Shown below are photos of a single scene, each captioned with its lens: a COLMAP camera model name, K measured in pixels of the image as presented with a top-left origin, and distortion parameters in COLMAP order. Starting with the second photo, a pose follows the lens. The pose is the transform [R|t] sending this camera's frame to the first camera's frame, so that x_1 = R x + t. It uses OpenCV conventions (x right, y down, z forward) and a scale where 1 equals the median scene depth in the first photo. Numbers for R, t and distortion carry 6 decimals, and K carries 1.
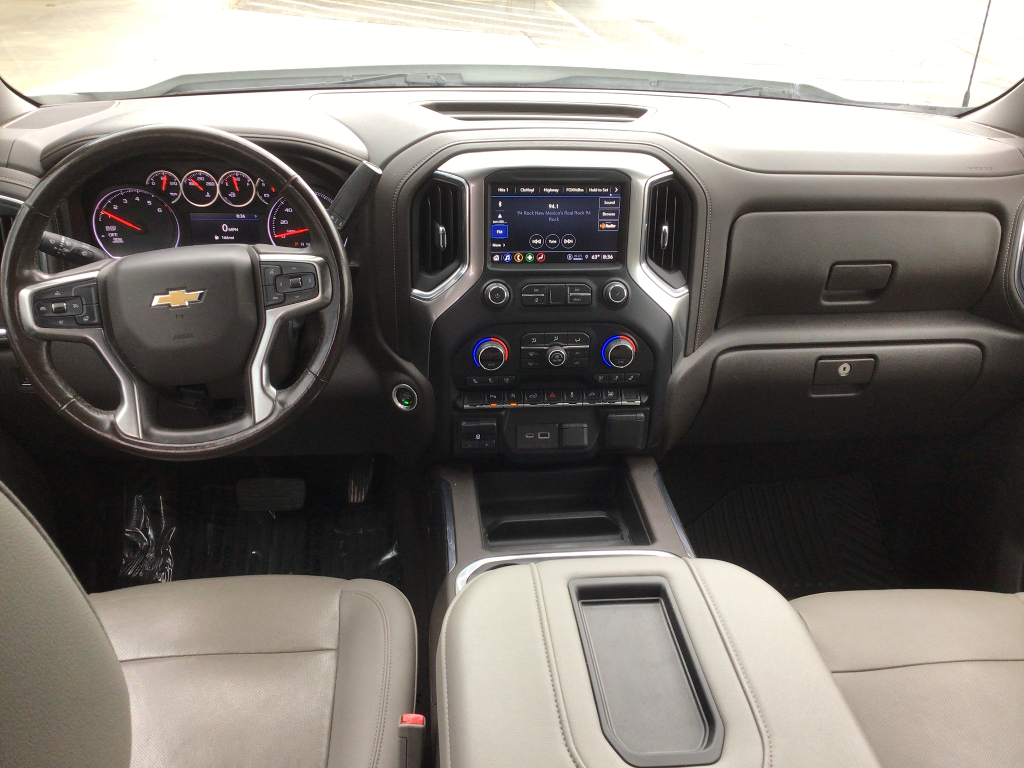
lens RADIAL K [[938.4, 0, 514.7], [0, 938.4, 378.9], [0, 0, 1]] dist [0.066092, 0.000000]
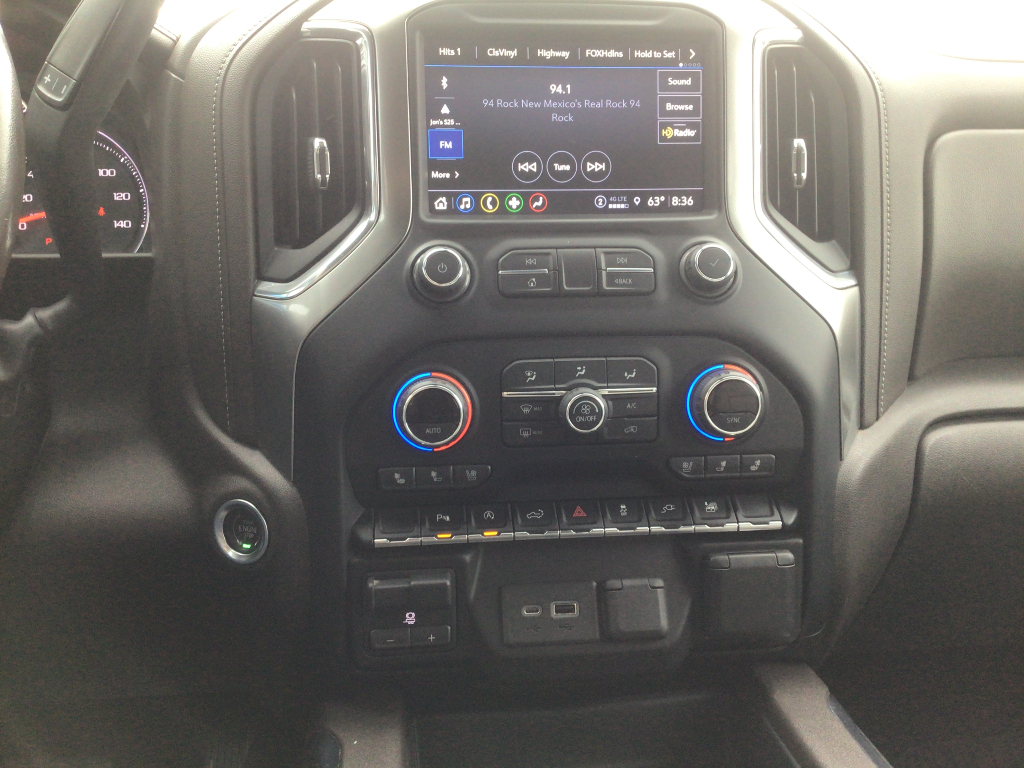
lens RADIAL K [[938.4, 0, 516.9], [0, 938.4, 390.6], [0, 0, 1]] dist [0.066092, 0.000000]
pose [[0.999229, -0.039242, 0.001146, 0.013015], [0.037945, 0.957894, -0.284605, 0.088274], [0.010071, 0.284429, 0.958644, 0.574214]]
